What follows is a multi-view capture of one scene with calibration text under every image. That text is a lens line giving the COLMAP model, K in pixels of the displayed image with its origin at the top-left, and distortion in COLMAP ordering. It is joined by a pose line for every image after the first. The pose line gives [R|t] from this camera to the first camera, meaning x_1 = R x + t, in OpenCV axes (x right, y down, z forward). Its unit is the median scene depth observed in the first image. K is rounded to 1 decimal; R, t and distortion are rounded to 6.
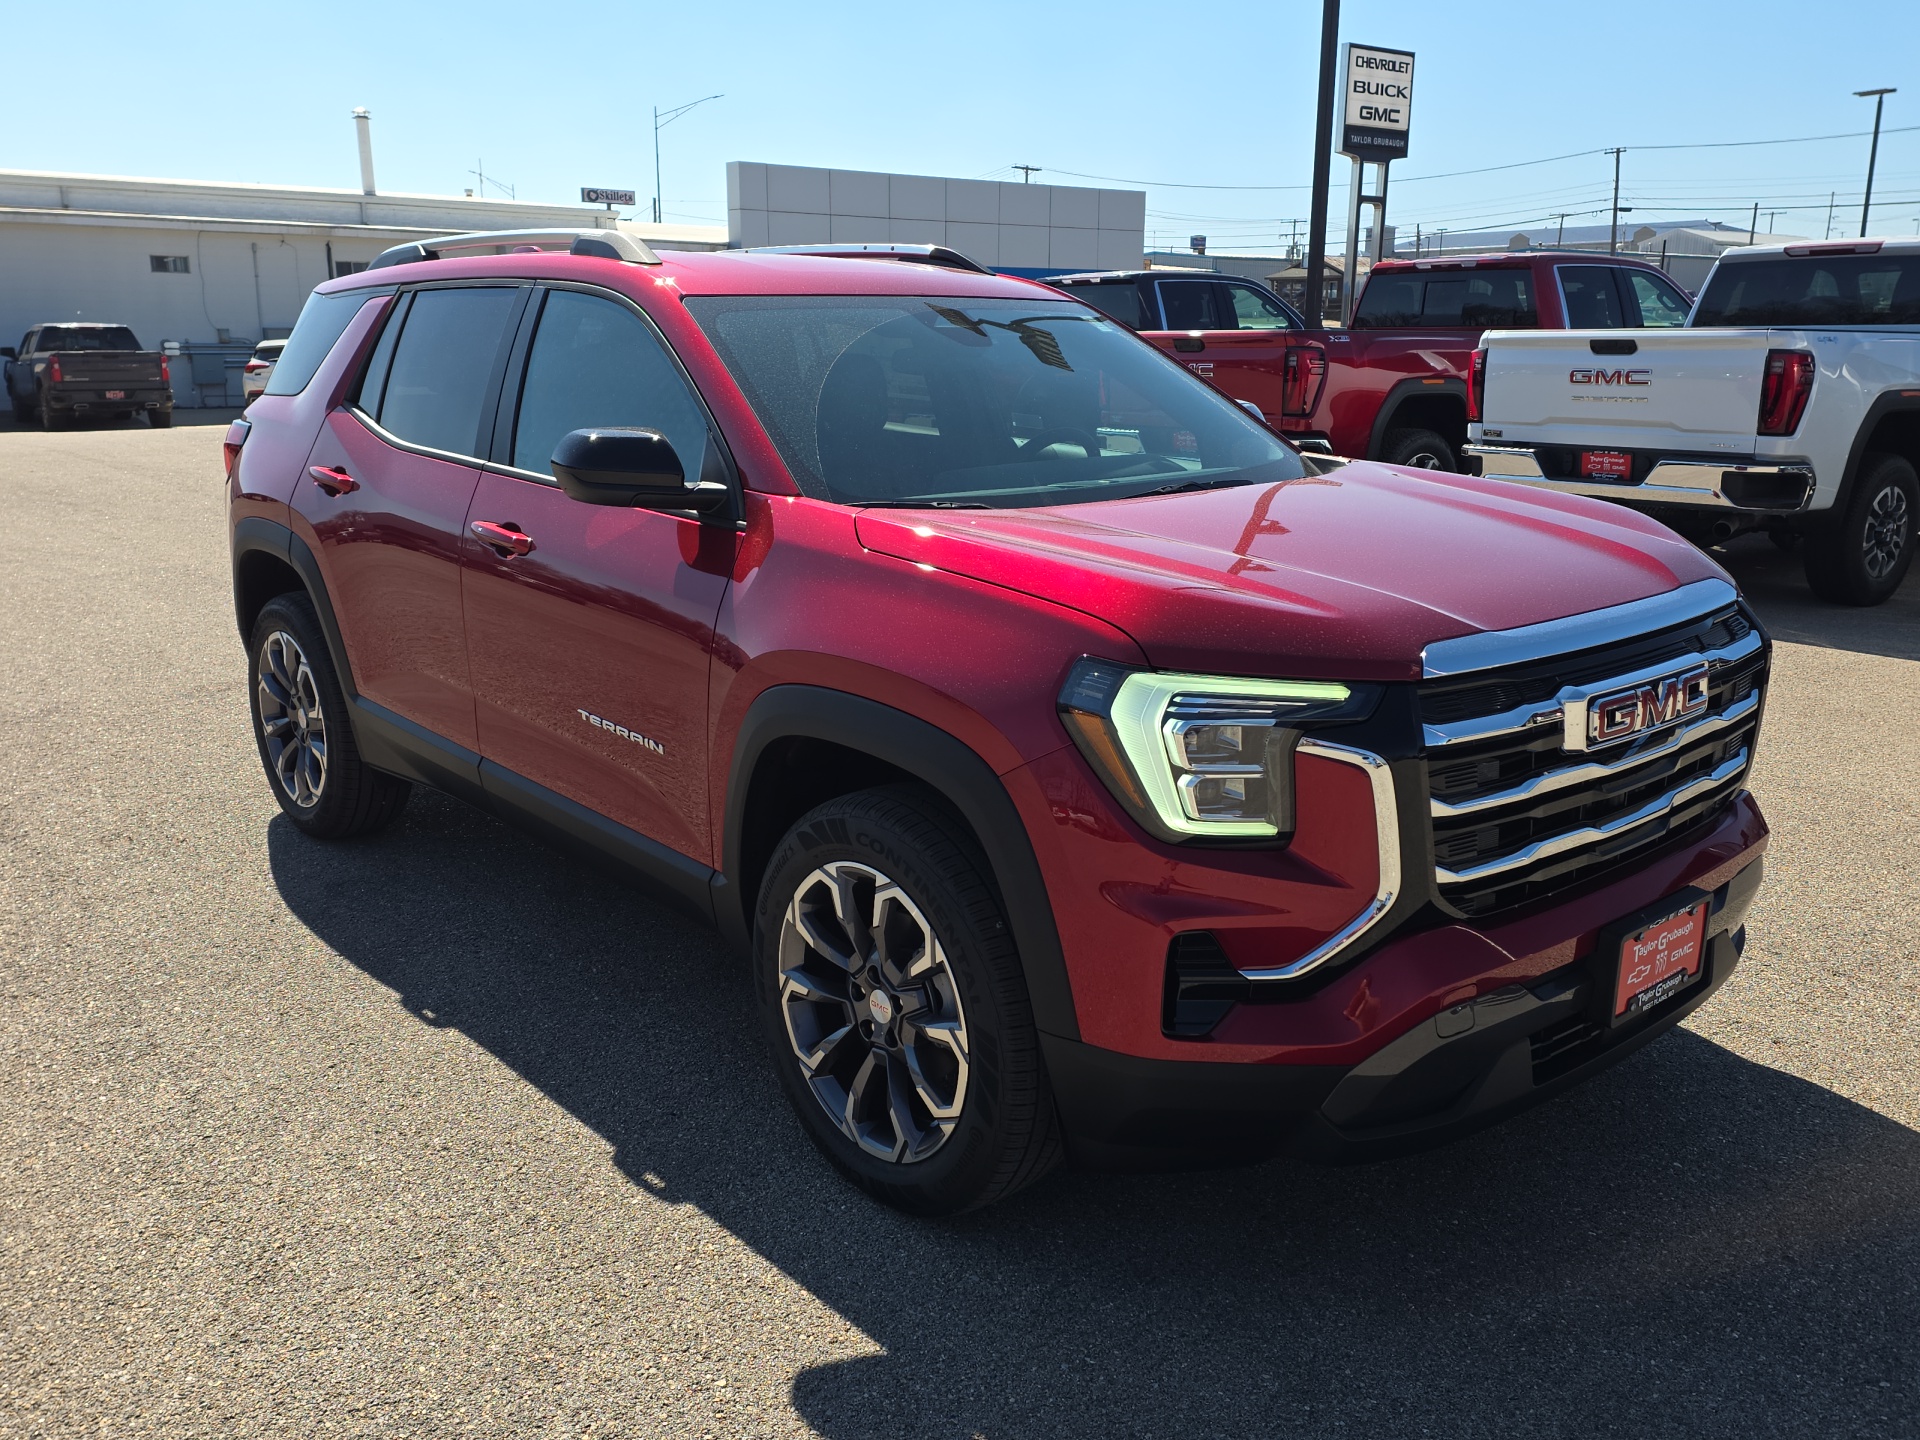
lens RADIAL K [[1552.0, 0, 959.4], [0, 1552.0, 694.4], [0, 0, 1]] dist [0.079296, -0.076686]
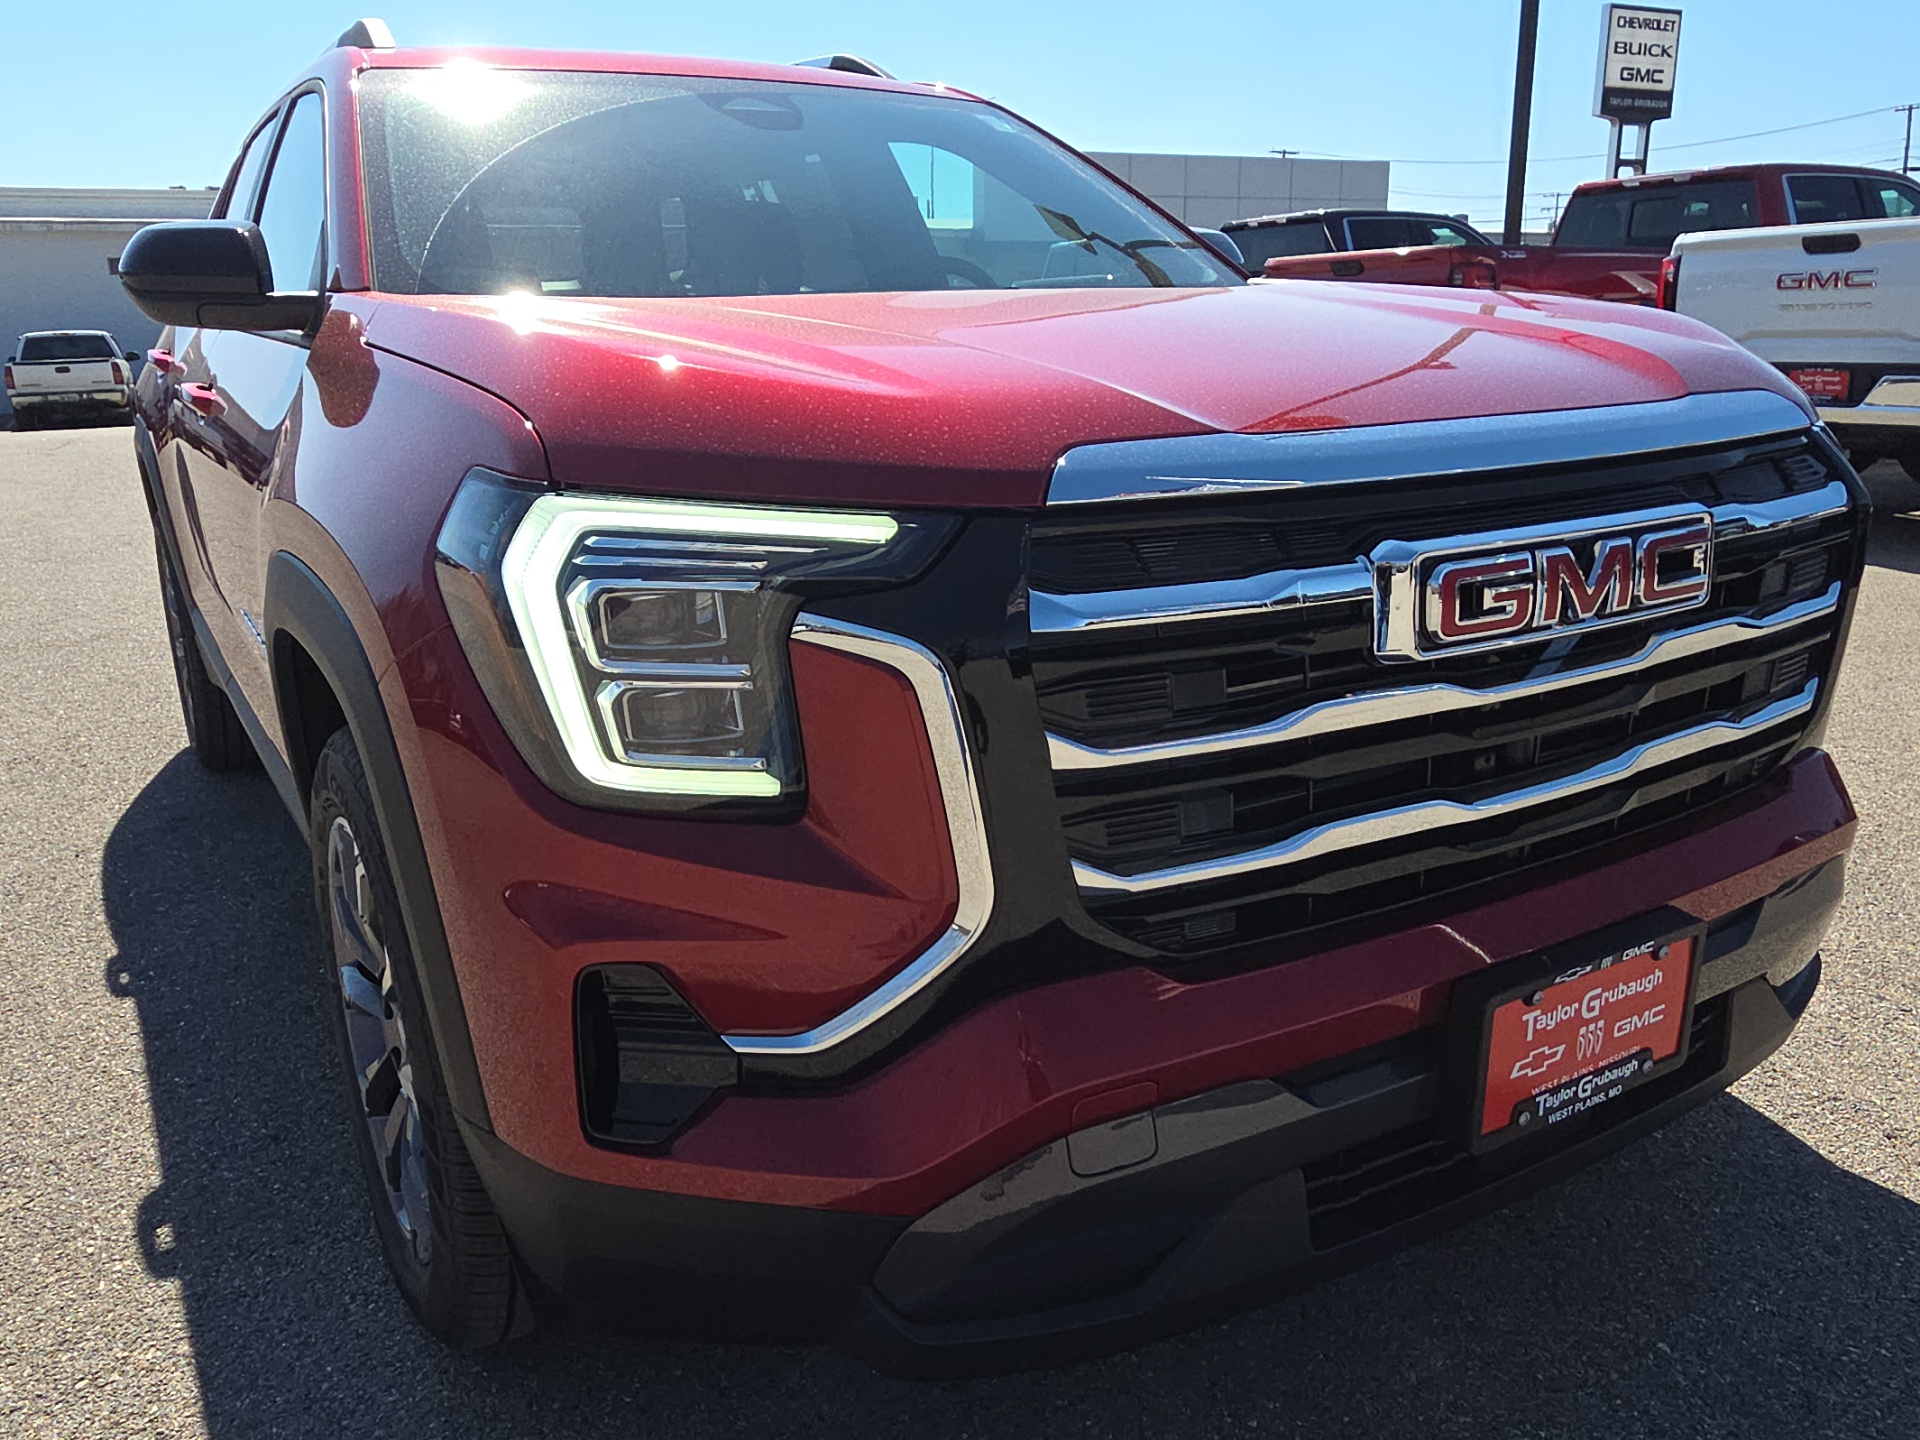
lens RADIAL K [[1468.7, 0, 952.6], [0, 1468.7, 718.6], [0, 0, 1]] dist [0.007803, -0.001704]
pose [[0.984191, 0.027964, -0.174888, 0.324942], [-0.019952, 0.998676, 0.047407, 0.035130], [0.175983, -0.043169, 0.983446, 0.464403]]
